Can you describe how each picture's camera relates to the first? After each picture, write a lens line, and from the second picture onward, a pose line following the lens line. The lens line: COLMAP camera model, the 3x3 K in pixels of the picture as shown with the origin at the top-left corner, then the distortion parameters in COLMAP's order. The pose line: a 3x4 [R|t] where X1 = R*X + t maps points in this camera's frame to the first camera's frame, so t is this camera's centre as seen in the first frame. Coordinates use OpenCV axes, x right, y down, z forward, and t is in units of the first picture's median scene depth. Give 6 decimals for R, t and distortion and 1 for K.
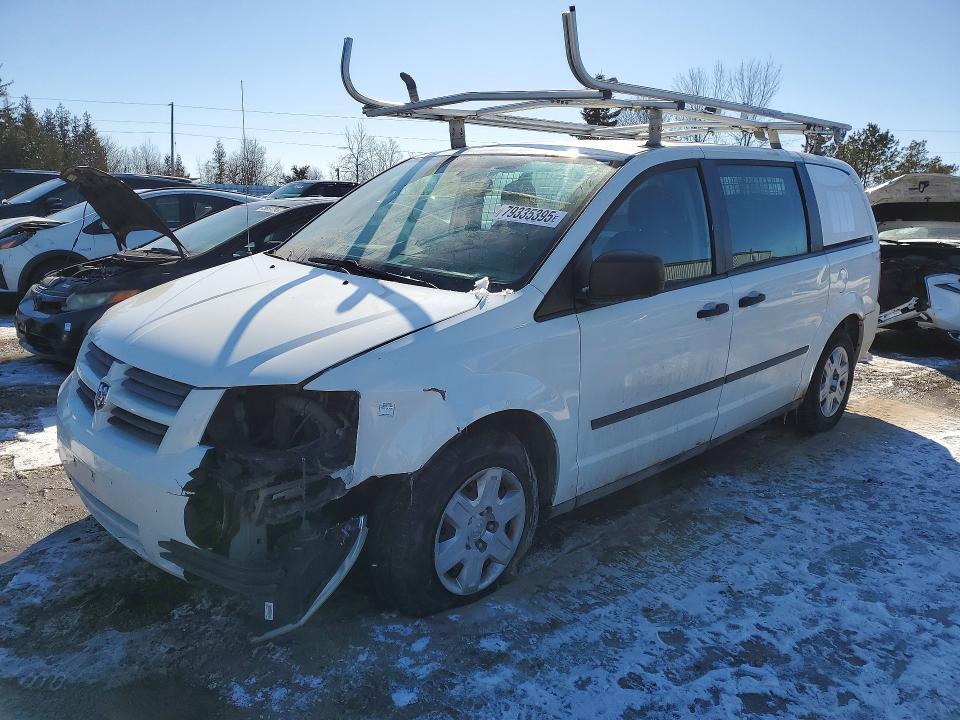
lens RADIAL K [[759.0, 0, 472.8], [0, 759.0, 361.9], [0, 0, 1]] dist [0.022430, 0.002877]
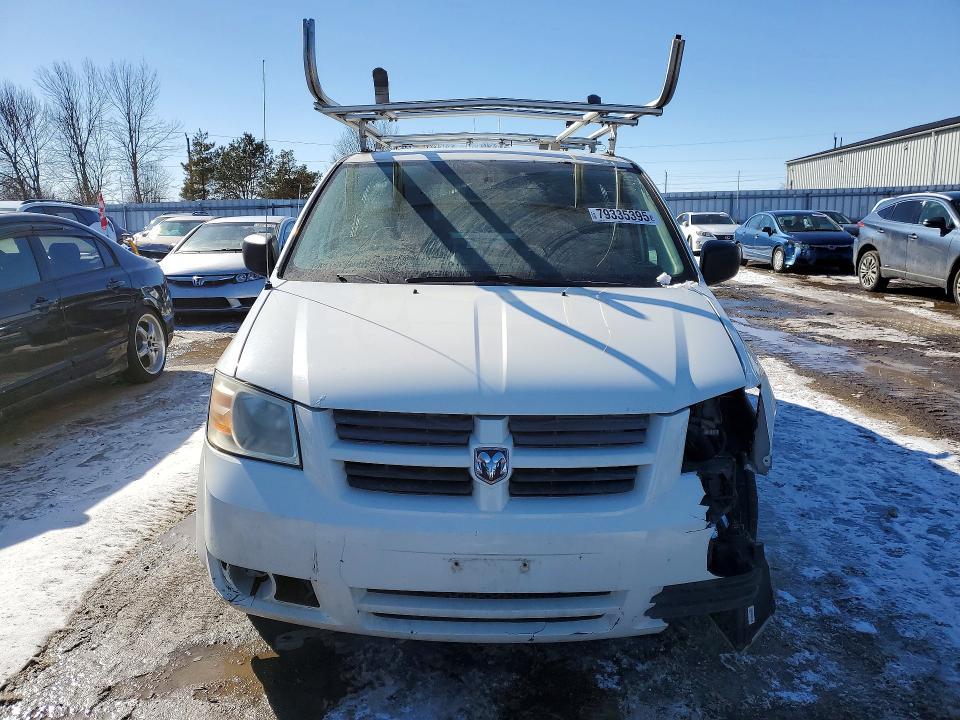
lens RADIAL K [[759.0, 0, 478.2], [0, 759.0, 350.2], [0, 0, 1]] dist [0.022430, 0.002877]
pose [[0.685129, -0.160318, 0.710560, -0.922128], [0.174263, 0.983228, 0.053812, -0.105334], [-0.707270, 0.086956, 0.701576, 0.406513]]
